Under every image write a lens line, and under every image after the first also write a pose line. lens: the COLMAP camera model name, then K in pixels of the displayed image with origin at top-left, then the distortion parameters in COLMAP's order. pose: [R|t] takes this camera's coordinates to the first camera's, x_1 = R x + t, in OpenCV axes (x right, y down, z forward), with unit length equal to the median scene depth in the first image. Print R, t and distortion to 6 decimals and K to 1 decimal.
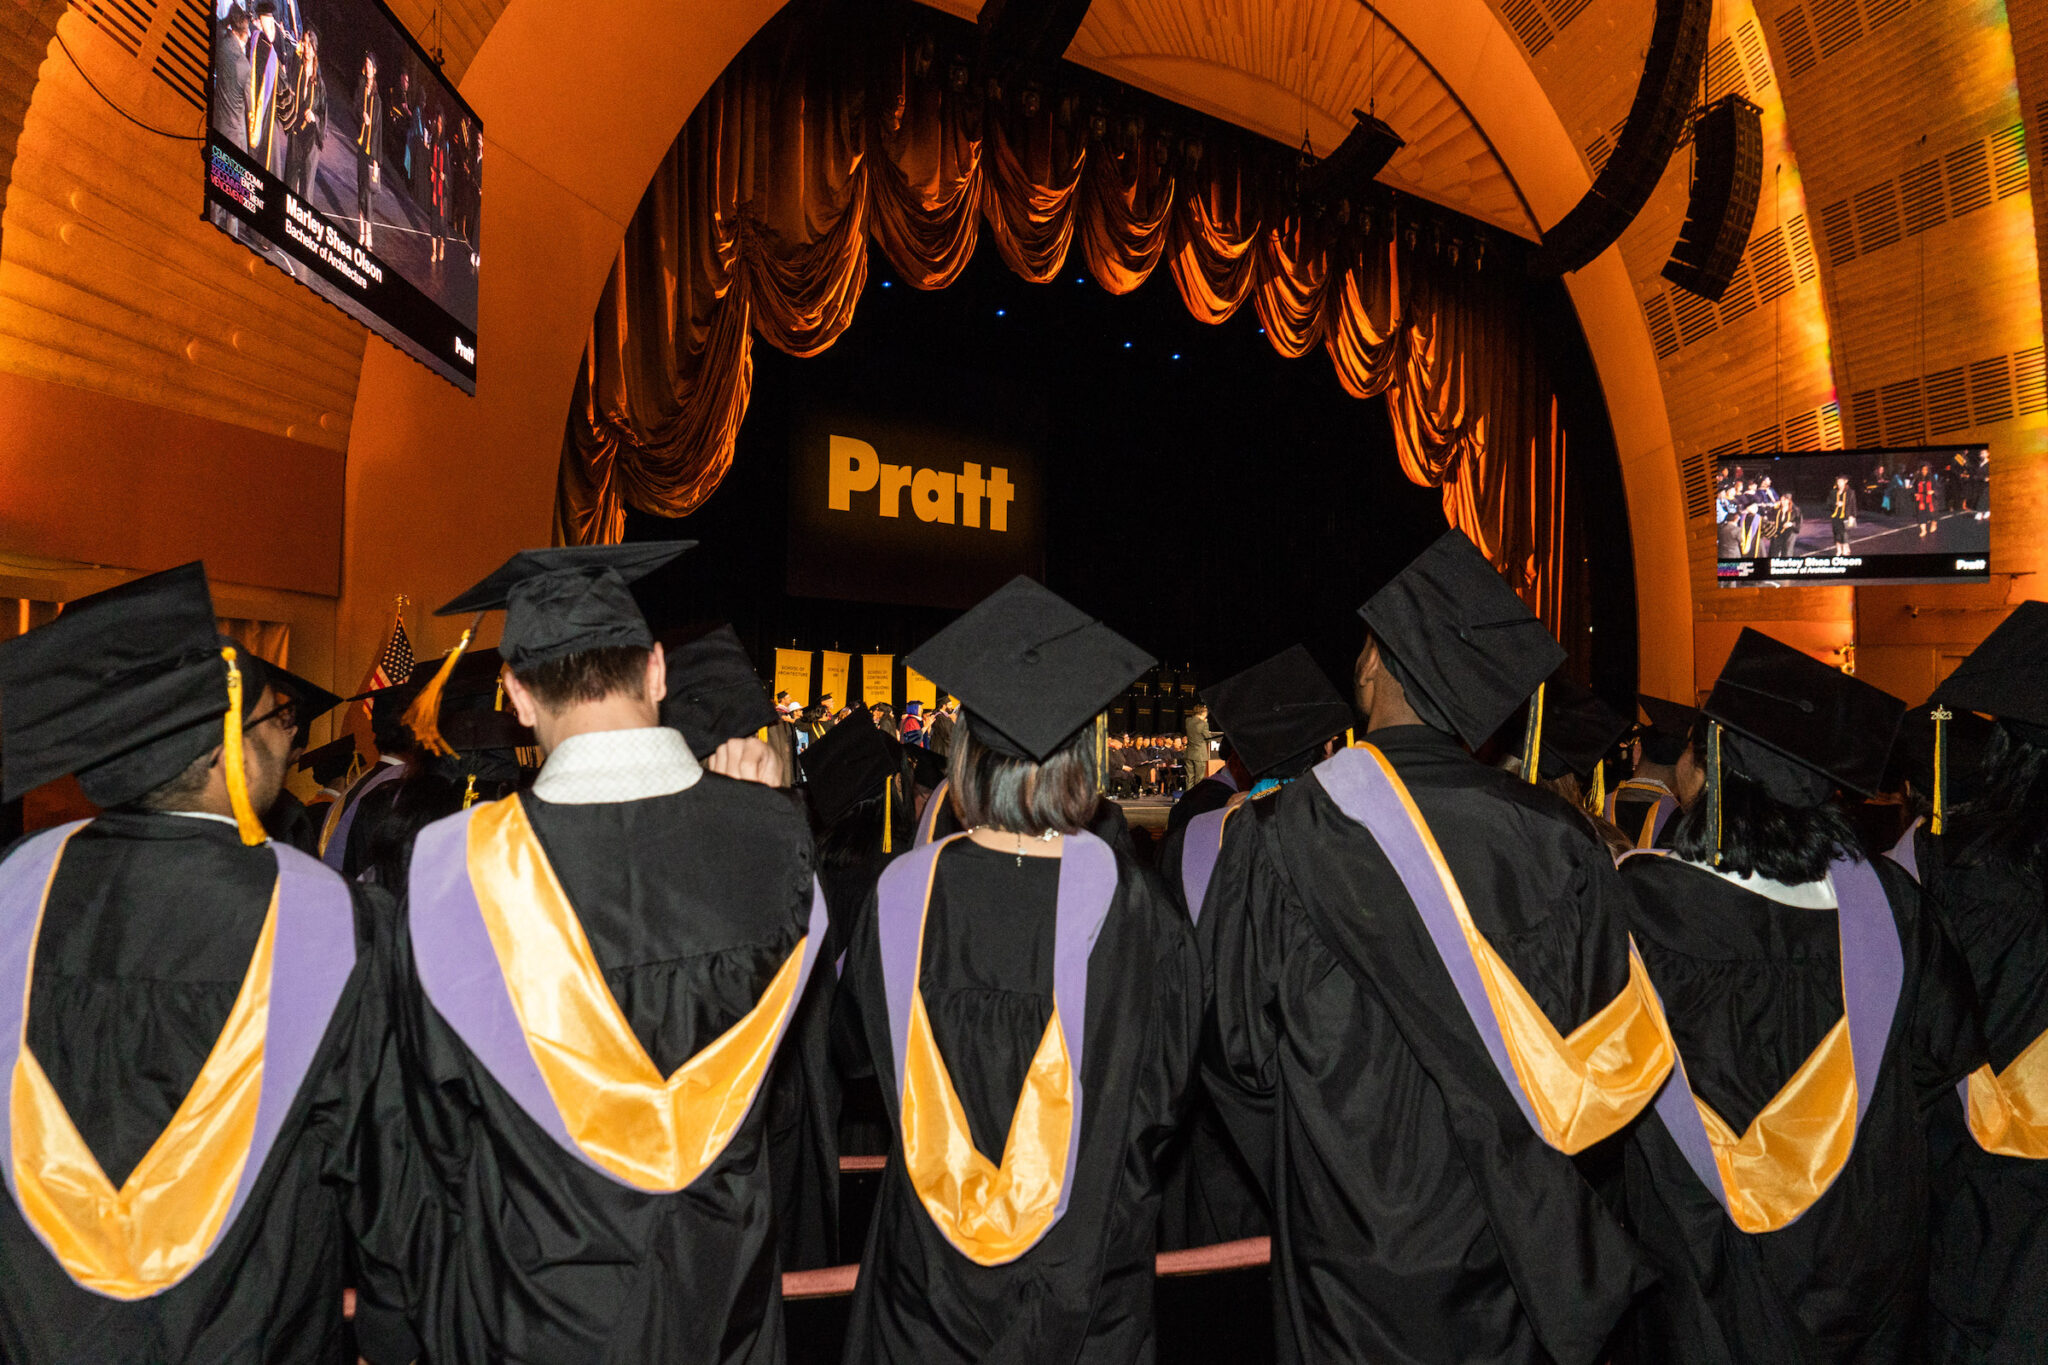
lens RADIAL K [[1402.9, 0, 1024.0], [0, 1402.9, 682.5], [0, 0, 1]] dist [0.028768, 0.002850]
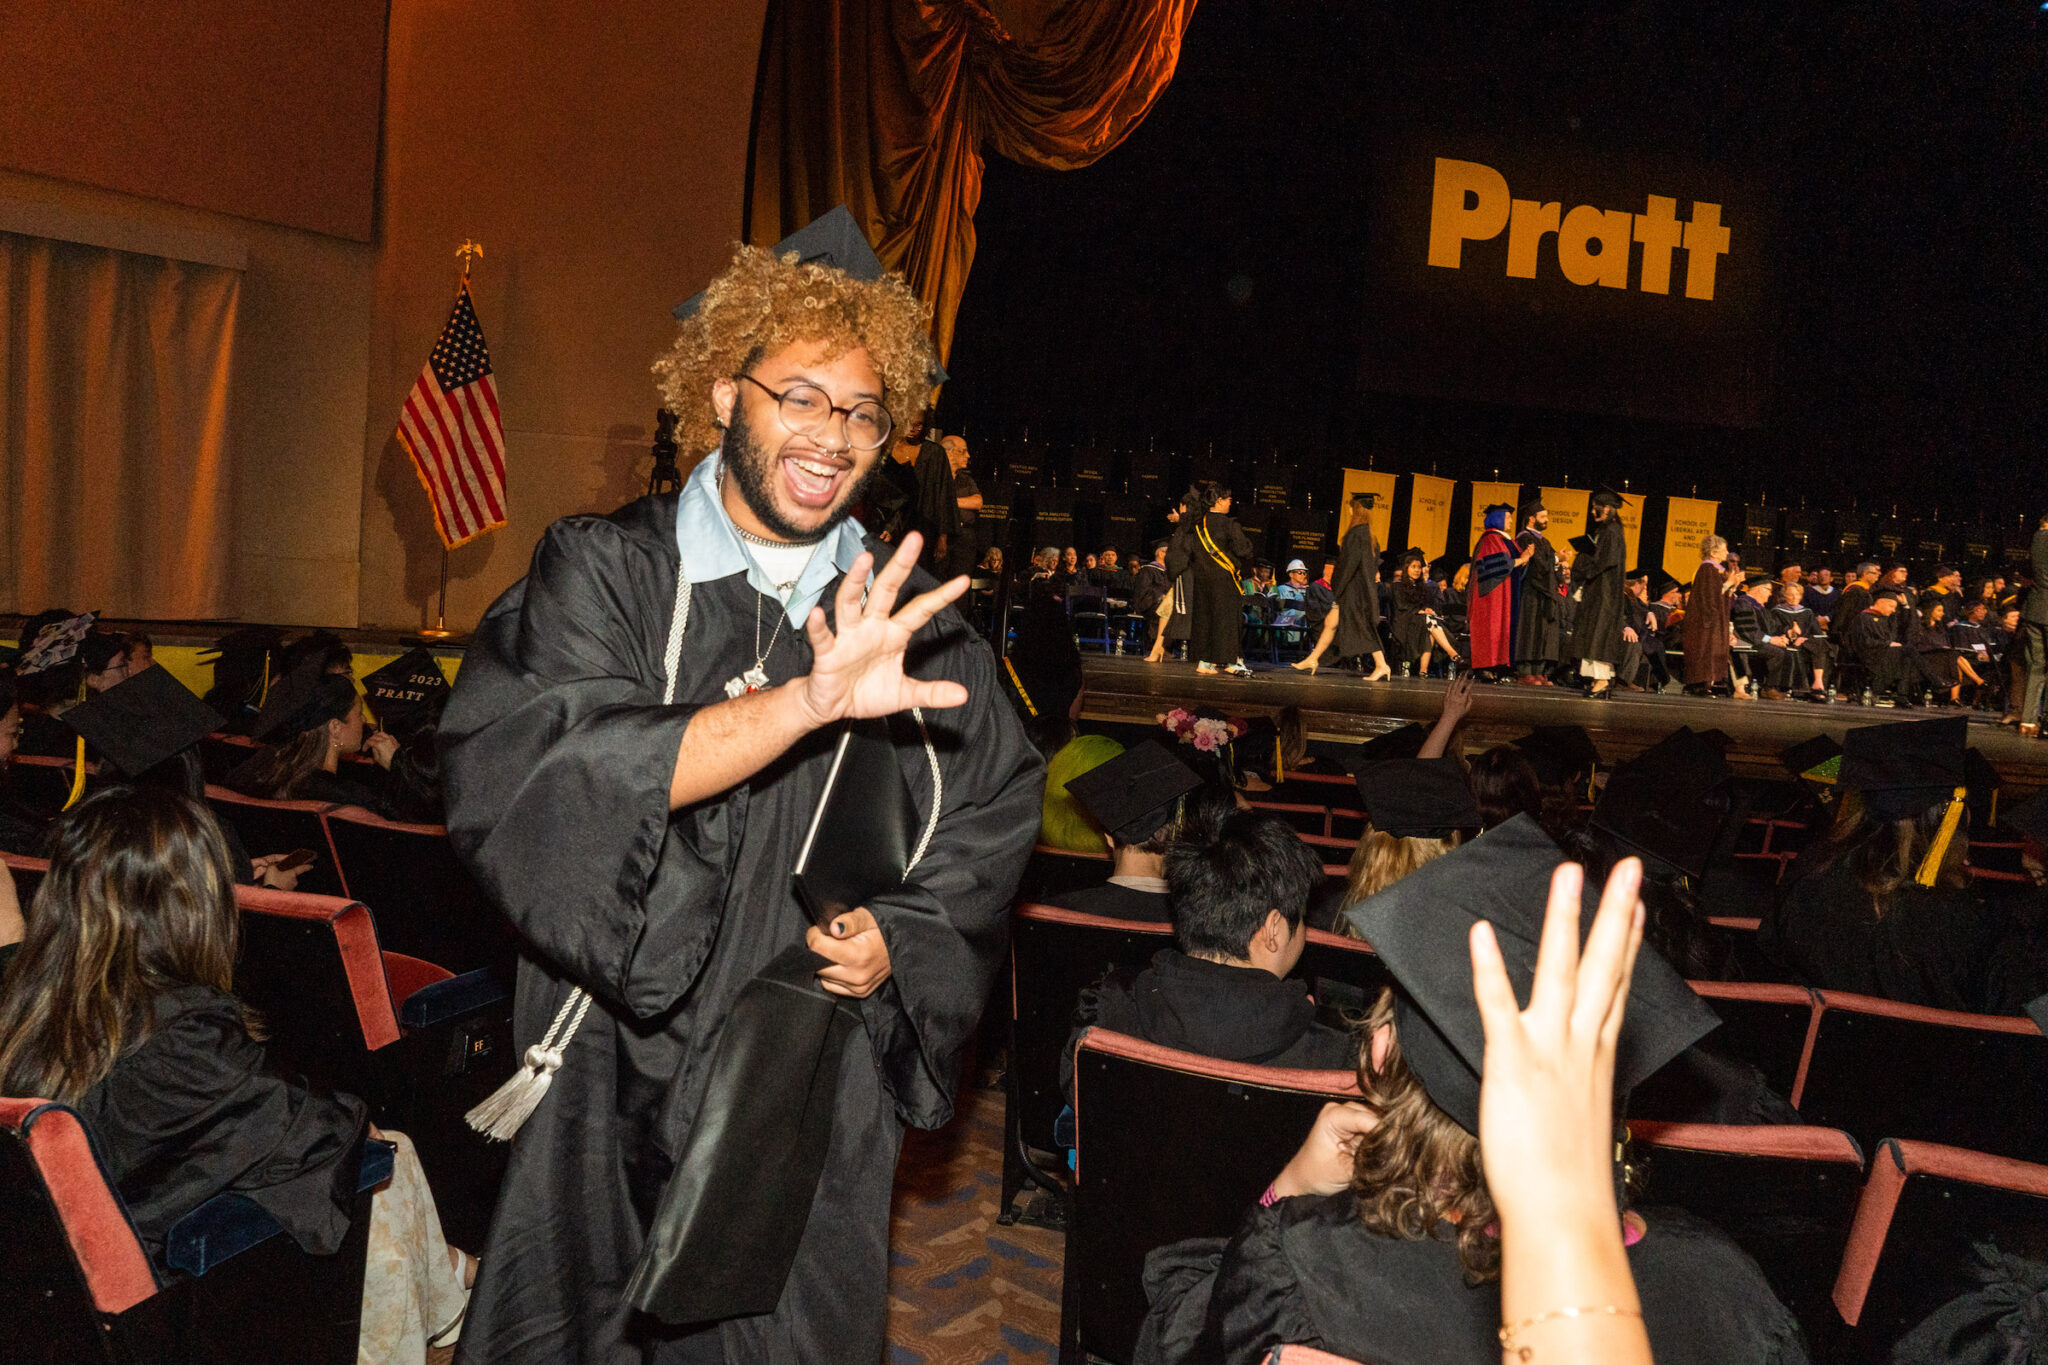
lens RADIAL K [[1402.9, 0, 1024.0], [0, 1402.9, 682.5], [0, 0, 1]] dist [0.028768, 0.002850]
pose [[0.892972, 0.055988, -0.446616, 0.006863], [-0.020647, 0.996284, 0.083613, 0.027925], [0.449638, -0.065442, 0.890810, 0.261906]]
